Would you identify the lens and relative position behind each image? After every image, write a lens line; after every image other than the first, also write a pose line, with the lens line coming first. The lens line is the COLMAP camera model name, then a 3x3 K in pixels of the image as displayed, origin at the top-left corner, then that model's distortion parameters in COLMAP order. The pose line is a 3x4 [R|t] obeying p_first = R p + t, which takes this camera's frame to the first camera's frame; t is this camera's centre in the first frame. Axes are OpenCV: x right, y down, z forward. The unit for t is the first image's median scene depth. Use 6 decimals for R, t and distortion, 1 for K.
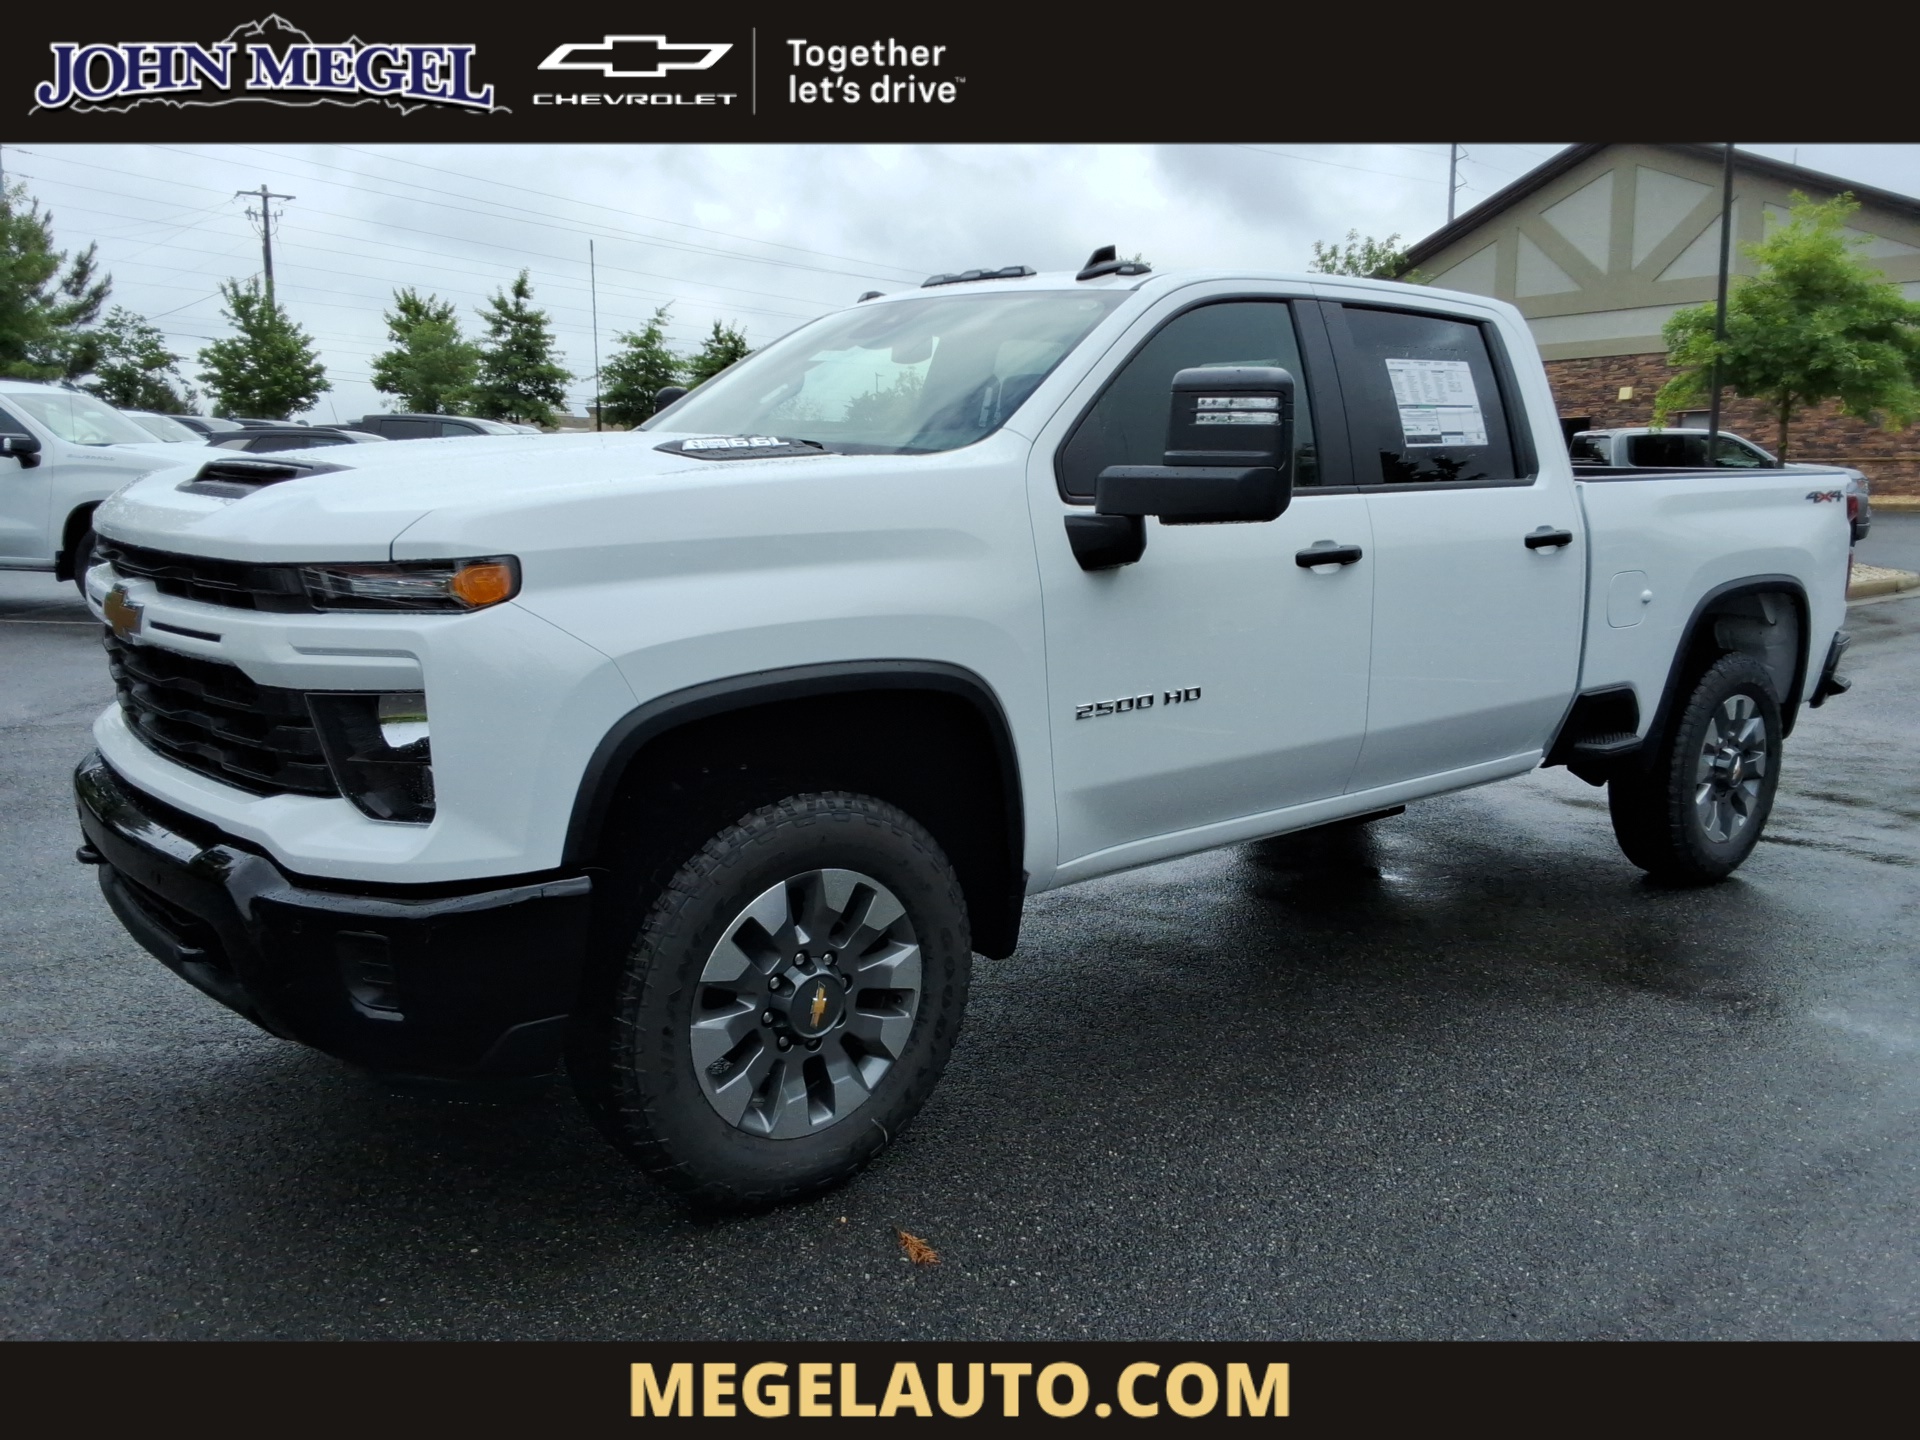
lens RADIAL K [[1548.6, 0, 975.5], [0, 1548.6, 720.5], [0, 0, 1]] dist [0.100865, -0.150943]
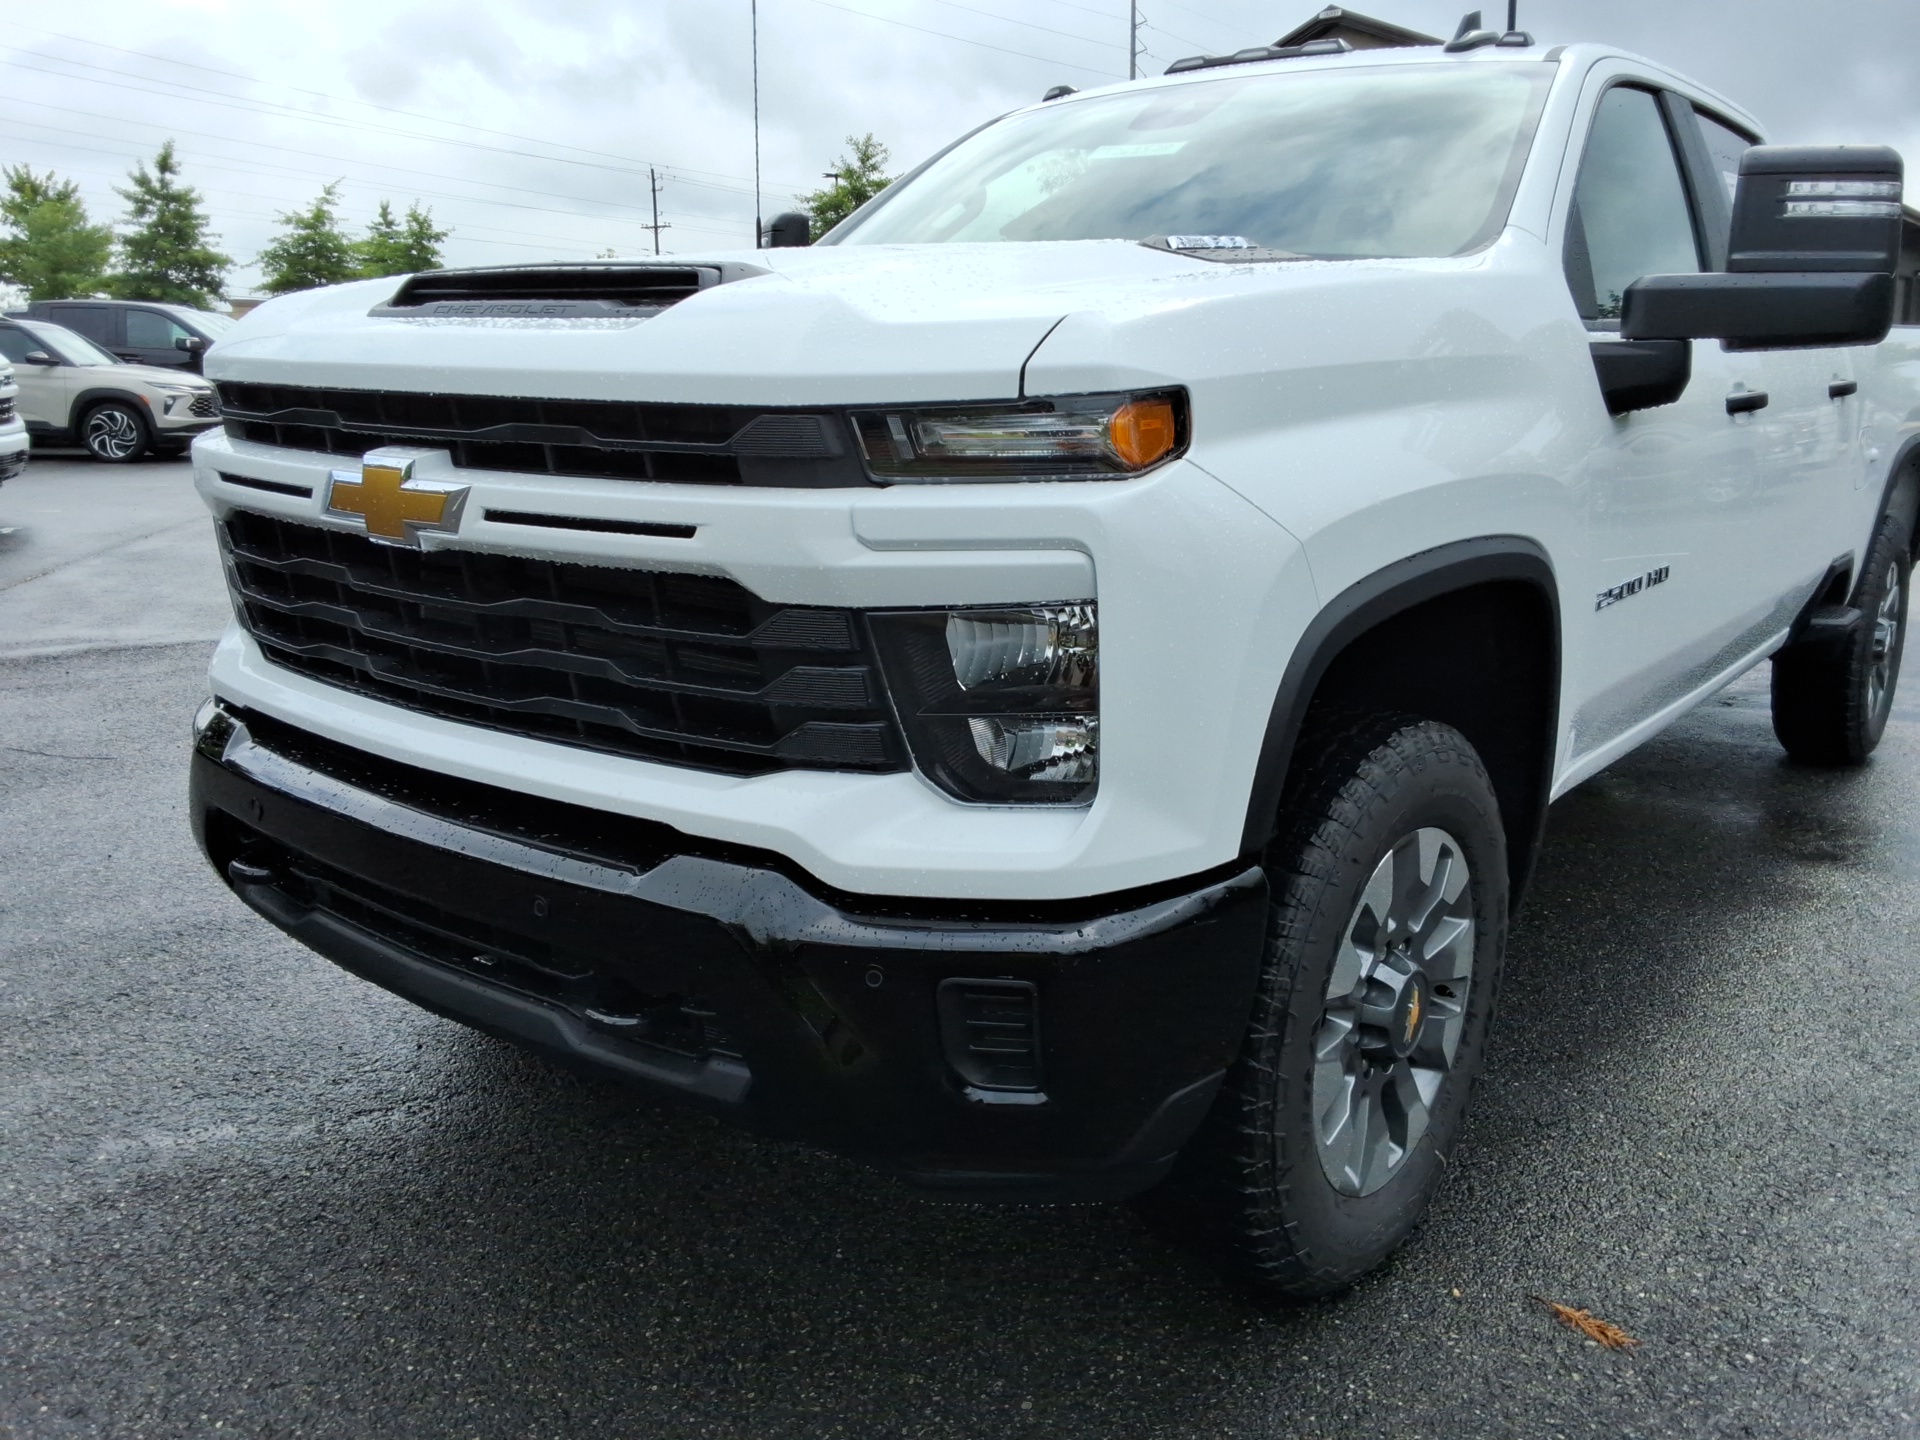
lens RADIAL K [[1548.6, 0, 966.9], [0, 1548.6, 717.3], [0, 0, 1]] dist [0.100865, -0.150943]
pose [[0.980689, -0.052822, 0.188305, -0.382334], [0.041331, 0.997066, 0.064436, -0.010644], [-0.191156, -0.055409, 0.979995, 0.282951]]
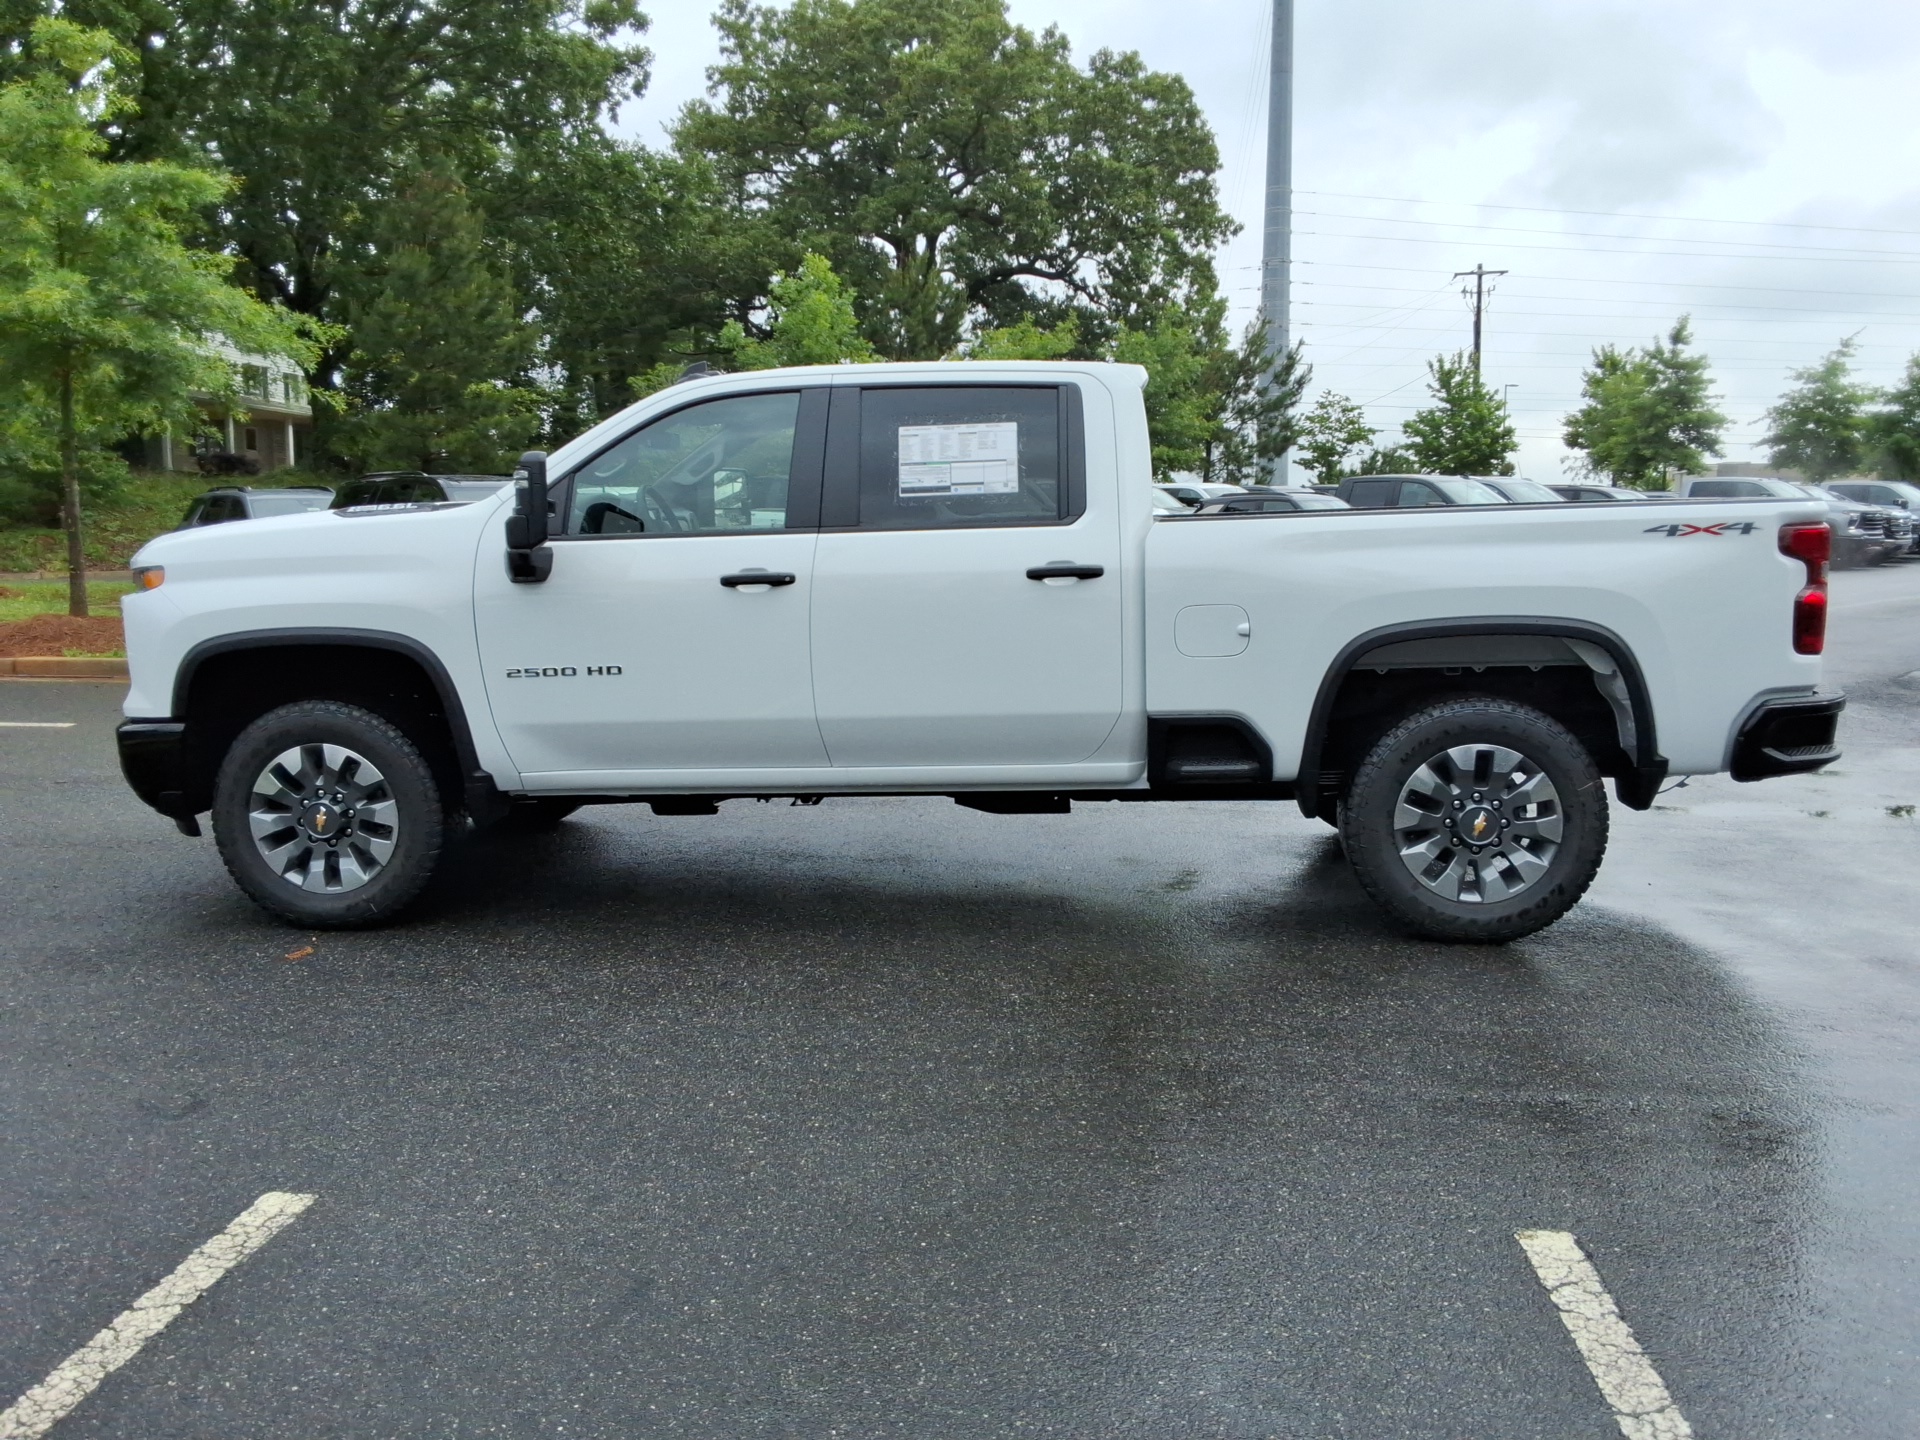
lens RADIAL K [[1548.6, 0, 974.2], [0, 1548.6, 729.3], [0, 0, 1]] dist [0.100865, -0.150943]
pose [[0.701676, 0.074053, -0.708637, 1.485416], [-0.094568, 0.995464, 0.010388, -0.009710], [0.706192, 0.059725, 0.705497, 0.216340]]
